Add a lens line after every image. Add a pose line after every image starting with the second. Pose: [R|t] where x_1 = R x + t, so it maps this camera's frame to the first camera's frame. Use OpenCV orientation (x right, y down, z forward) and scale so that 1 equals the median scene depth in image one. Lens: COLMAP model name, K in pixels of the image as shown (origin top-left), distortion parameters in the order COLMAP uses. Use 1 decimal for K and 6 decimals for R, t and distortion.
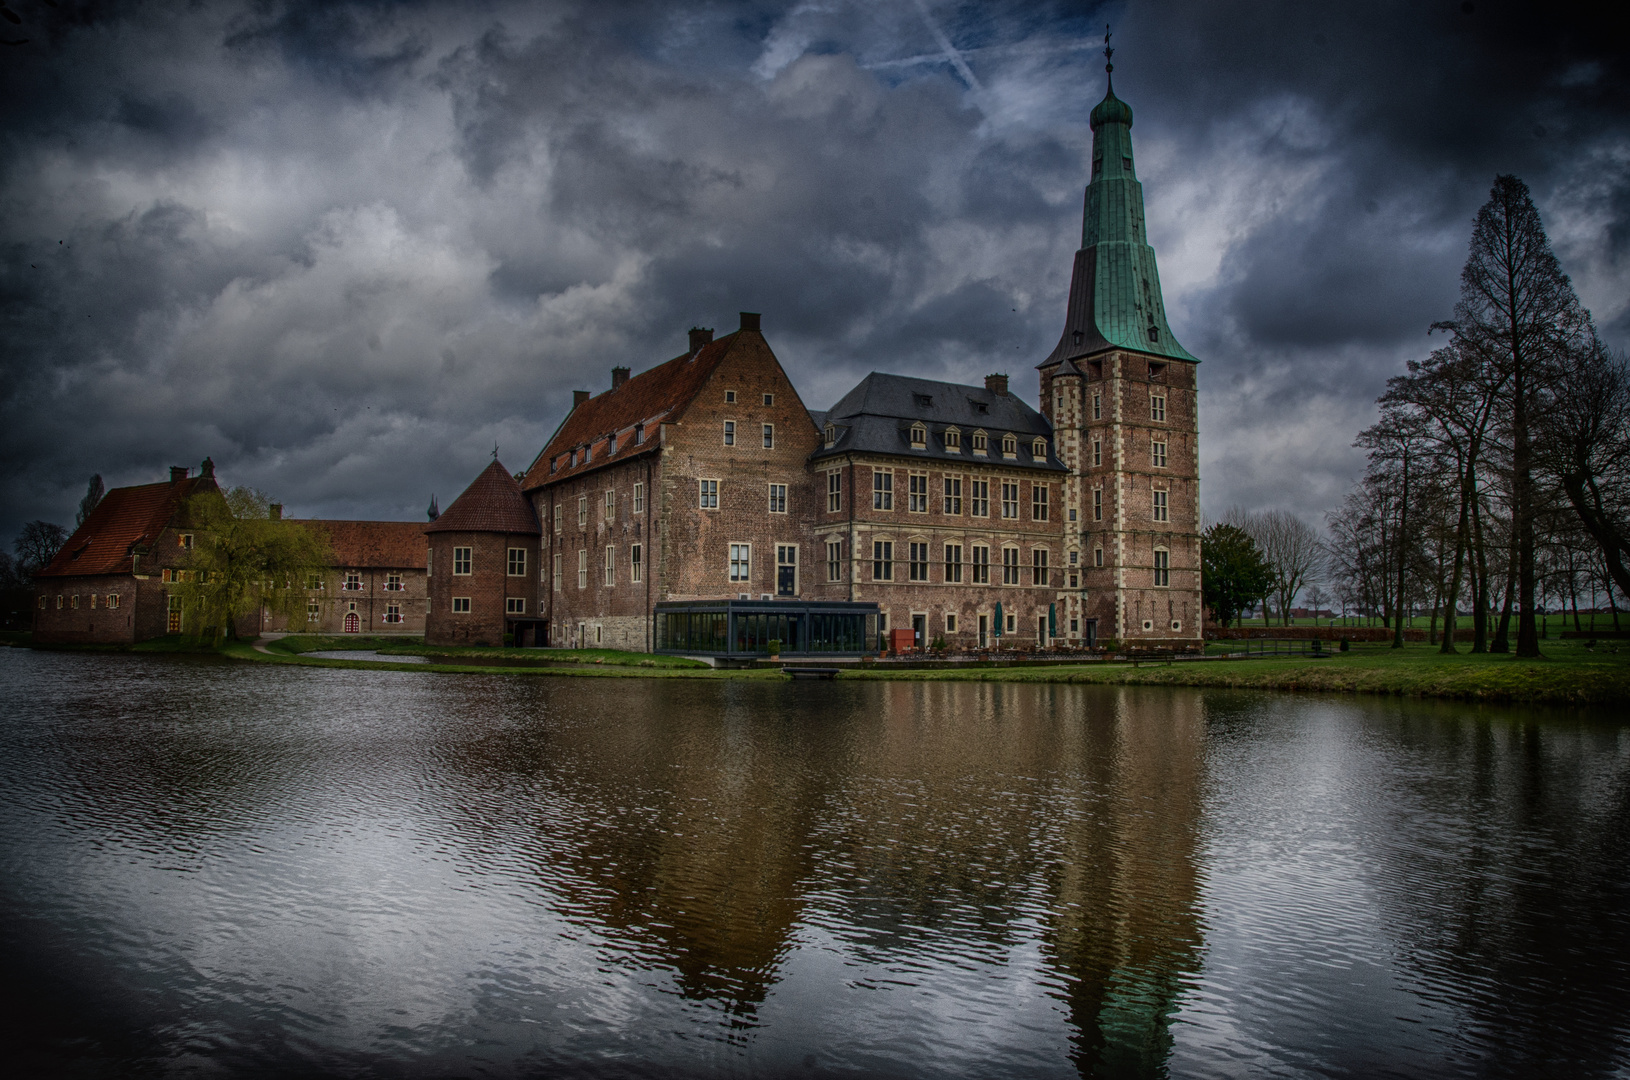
lens RADIAL K [[1242.5, 0, 811.7], [0, 1242.5, 523.9], [0, 0, 1]] dist [-0.128736, 0.123921]
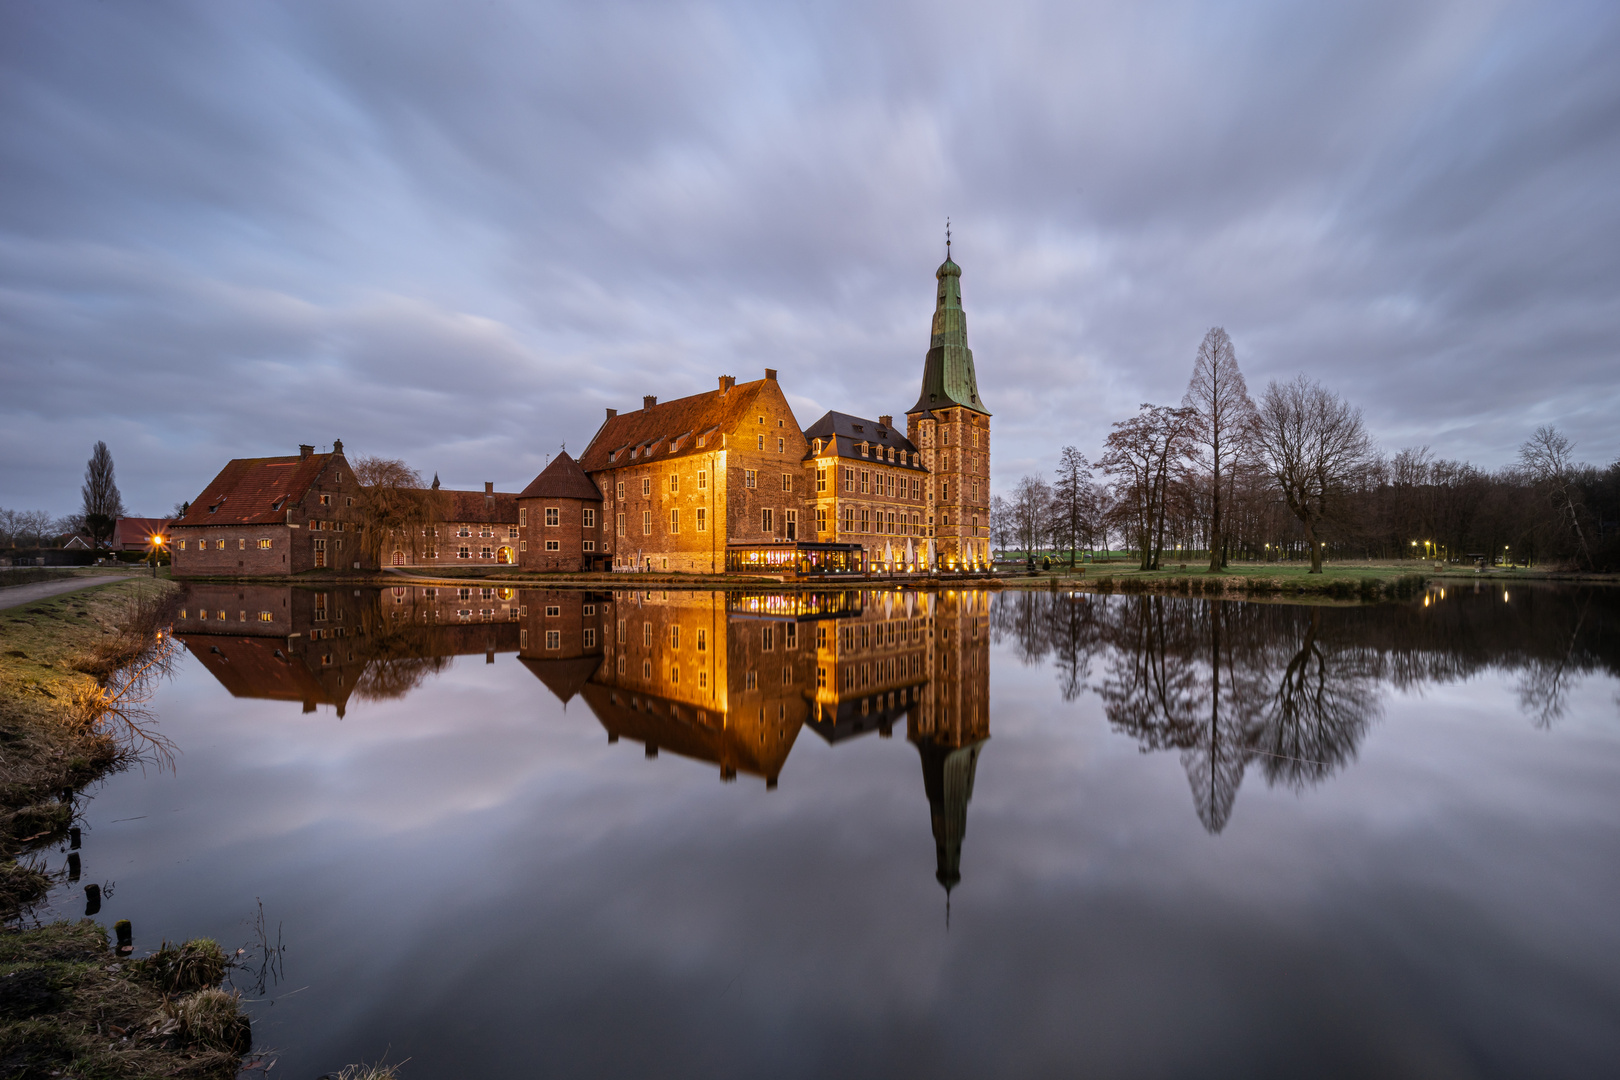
lens RADIAL K [[704.6, 0, 849.1], [0, 704.6, 565.1], [0, 0, 1]] dist [-0.016195, -0.000067]
pose [[0.940556, -0.008306, 0.339537, -0.258130], [-0.023254, 0.995780, 0.088773, 0.004141], [-0.338842, -0.091392, 0.936394, 0.055584]]
